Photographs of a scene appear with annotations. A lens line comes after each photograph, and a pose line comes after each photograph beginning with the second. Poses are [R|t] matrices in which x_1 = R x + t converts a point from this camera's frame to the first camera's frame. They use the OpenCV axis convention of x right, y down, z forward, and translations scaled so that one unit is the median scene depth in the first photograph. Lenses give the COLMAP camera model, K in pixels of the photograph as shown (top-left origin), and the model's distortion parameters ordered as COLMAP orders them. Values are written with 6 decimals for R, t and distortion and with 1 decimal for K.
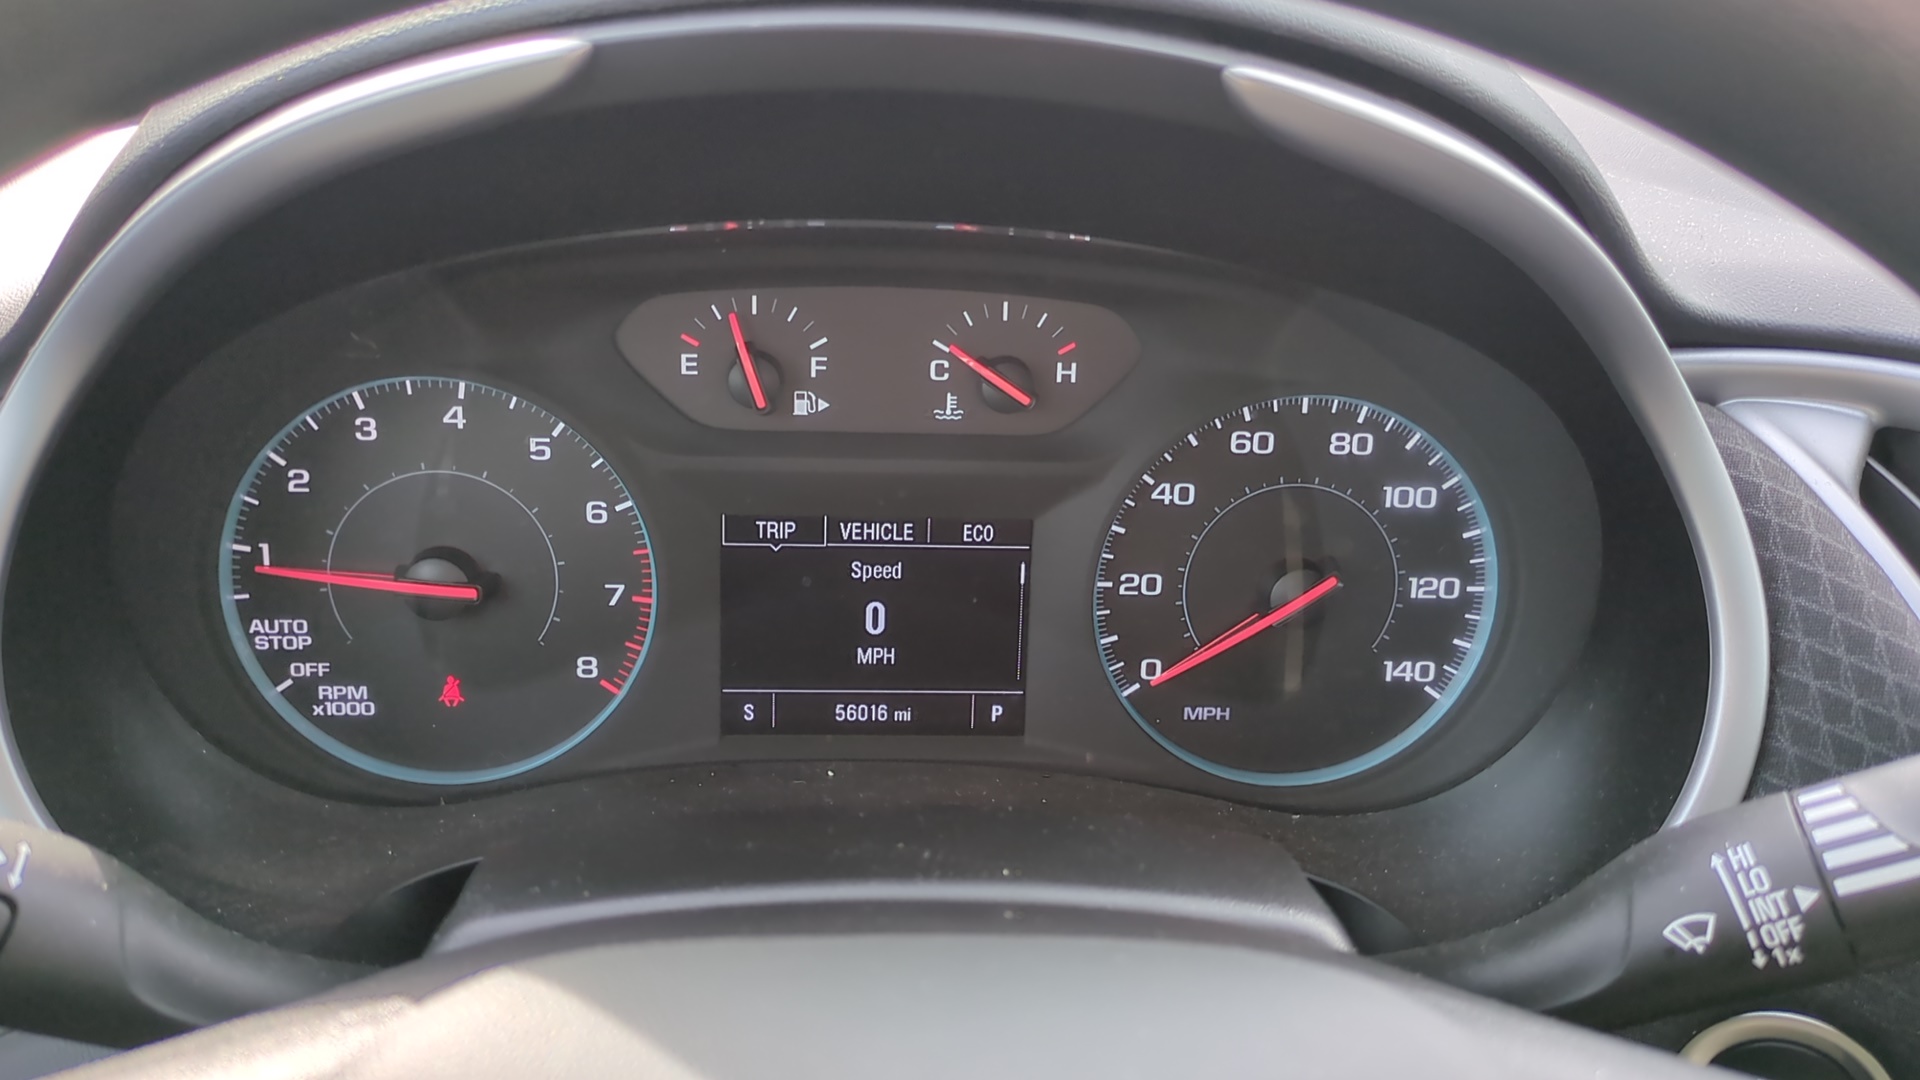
lens RADIAL K [[1608.3, 0, 960.0], [0, 1608.3, 540.0], [0, 0, 1]] dist [0.055685, -0.103291]
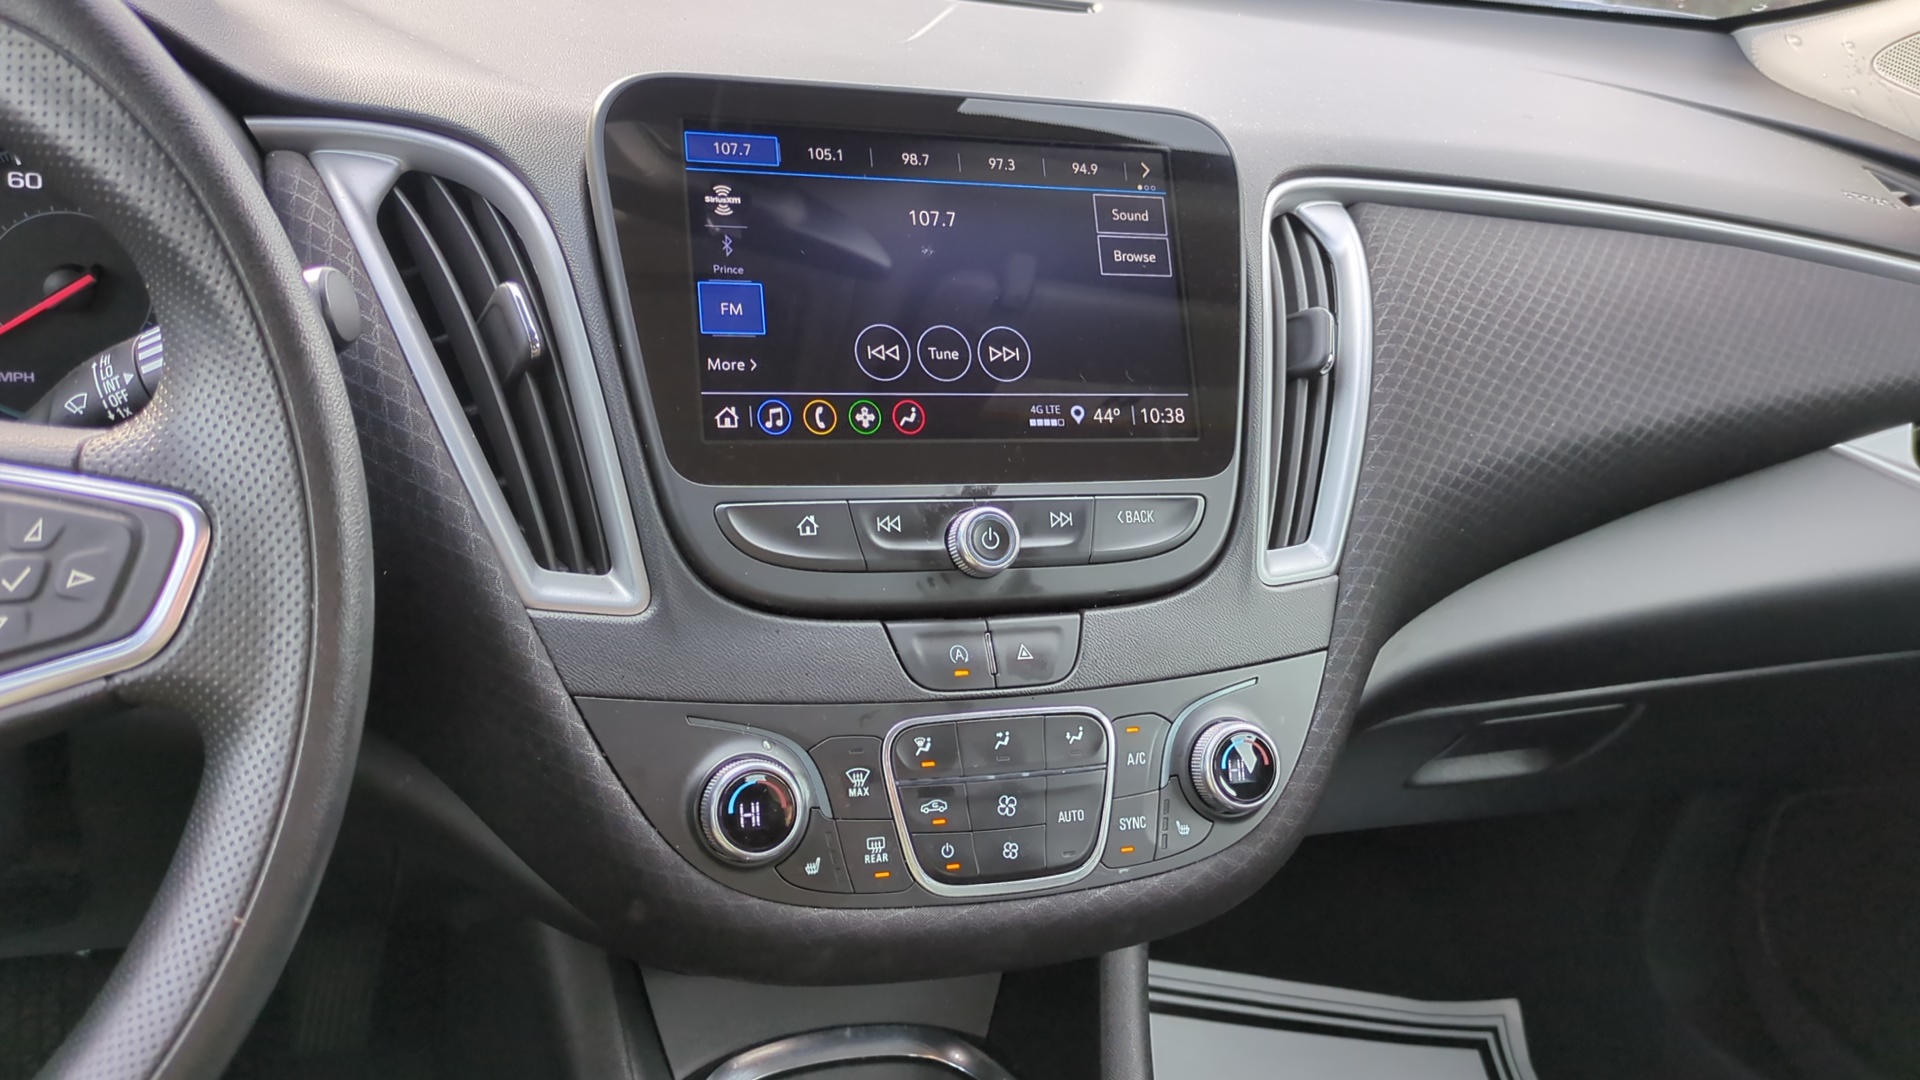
lens RADIAL K [[1608.3, 0, 960.0], [0, 1608.3, 540.0], [0, 0, 1]] dist [0.055685, -0.103291]
pose [[0.956450, -0.028452, 0.290505, 0.555189], [0.017313, 0.999016, 0.040843, 0.217054], [-0.291381, -0.034035, 0.956001, -0.640213]]
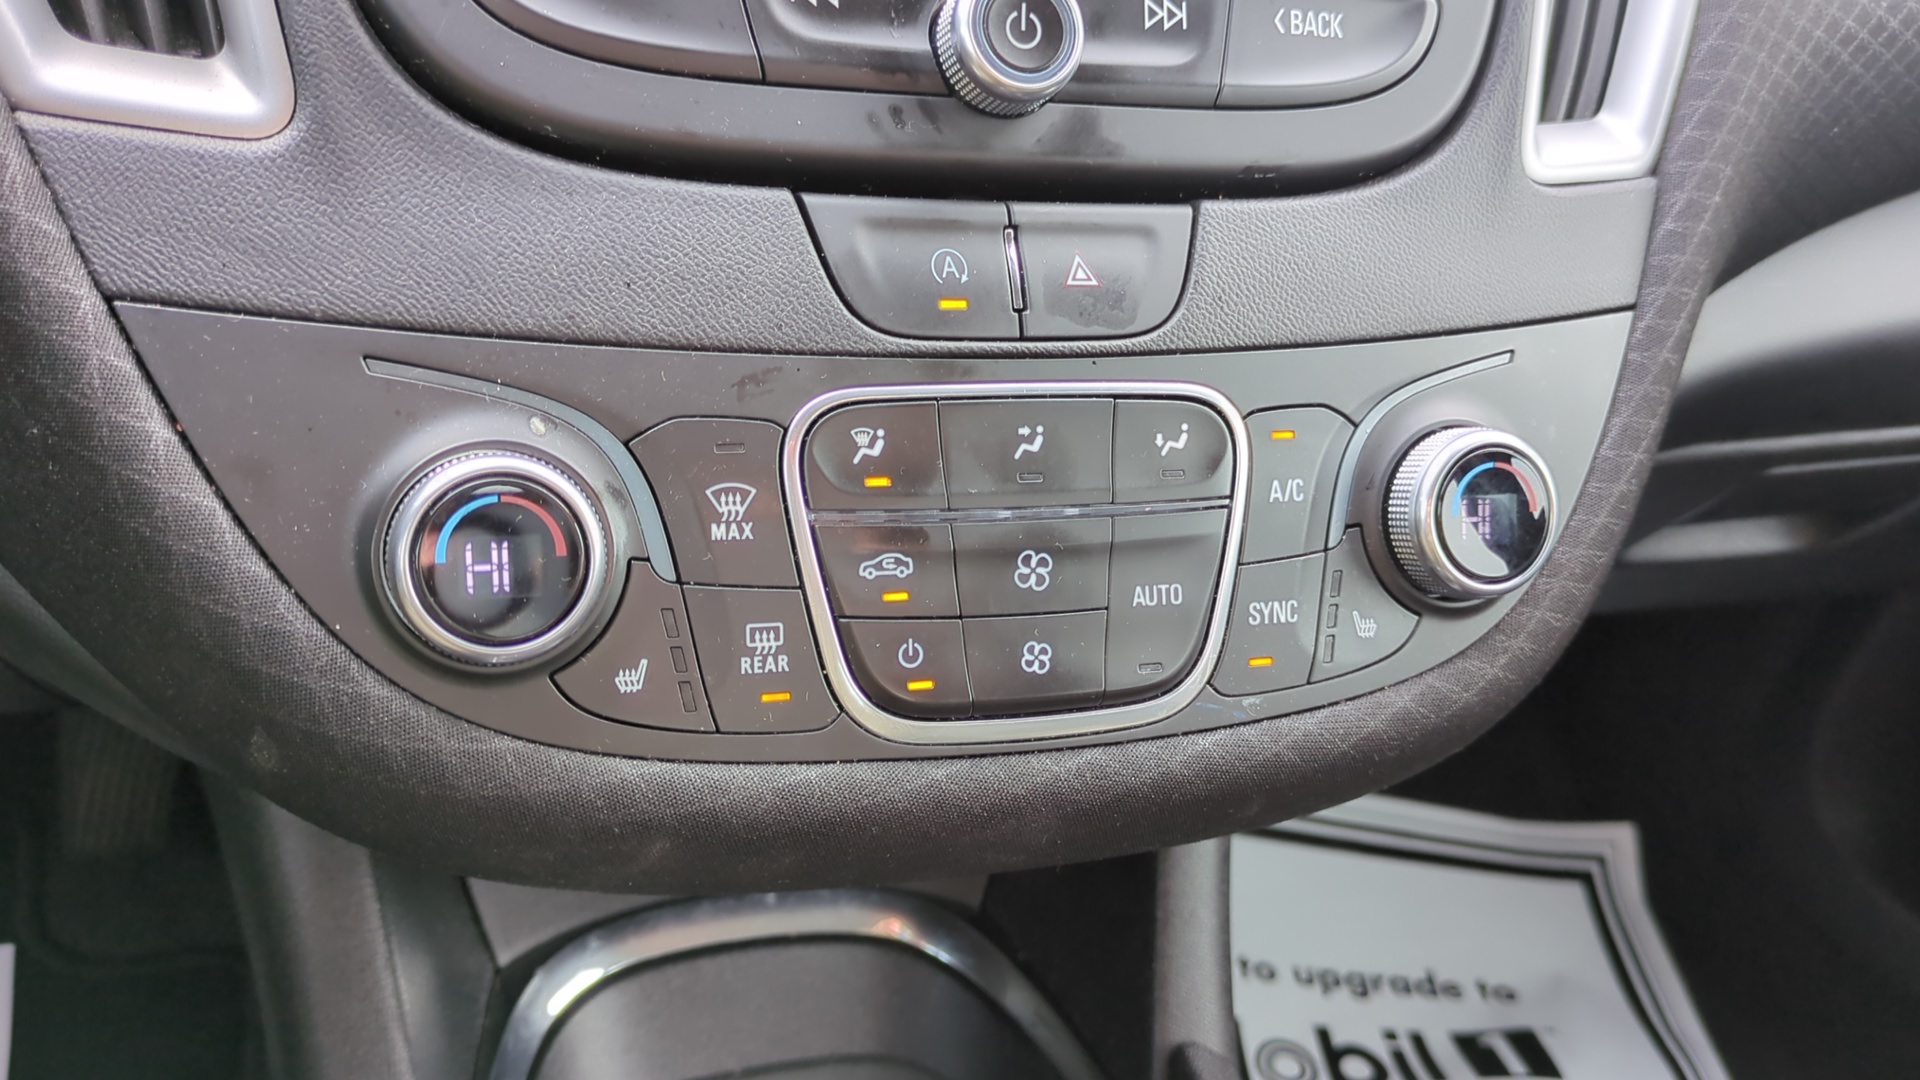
lens RADIAL K [[1597.0, 0, 960.0], [0, 1597.0, 540.0], [0, 0, 1]] dist [0.043339, -0.099936]
pose [[0.961018, -0.033107, 0.274495, 0.768994], [-0.019022, 0.982536, 0.185099, 0.361592], [-0.275829, -0.183105, 0.943605, 0.019936]]
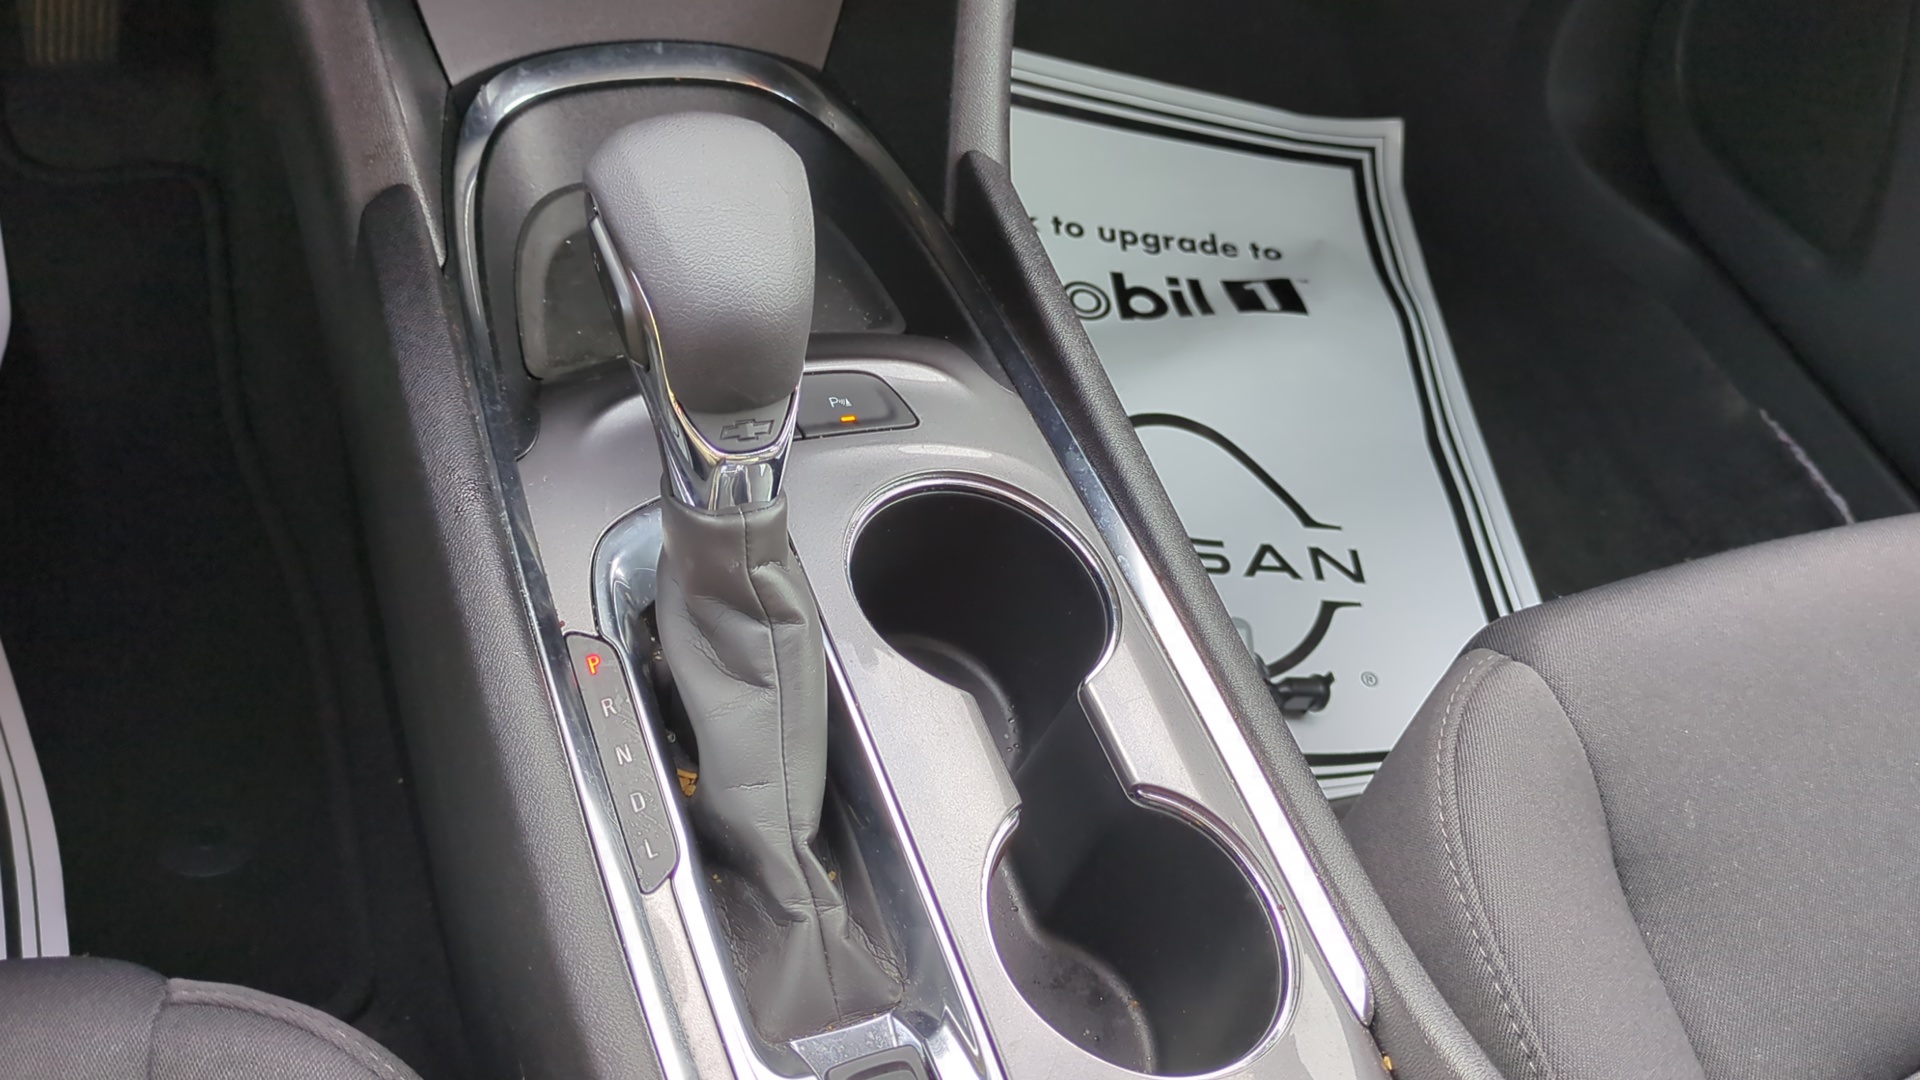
lens RADIAL K [[1608.3, 0, 960.0], [0, 1608.3, 540.0], [0, 0, 1]] dist [0.055685, -0.103291]
pose [[0.937971, -0.128226, 0.322131, 0.660137], [-0.061998, 0.852093, 0.519705, 0.428001], [-0.341125, -0.507440, 0.791289, -0.442653]]
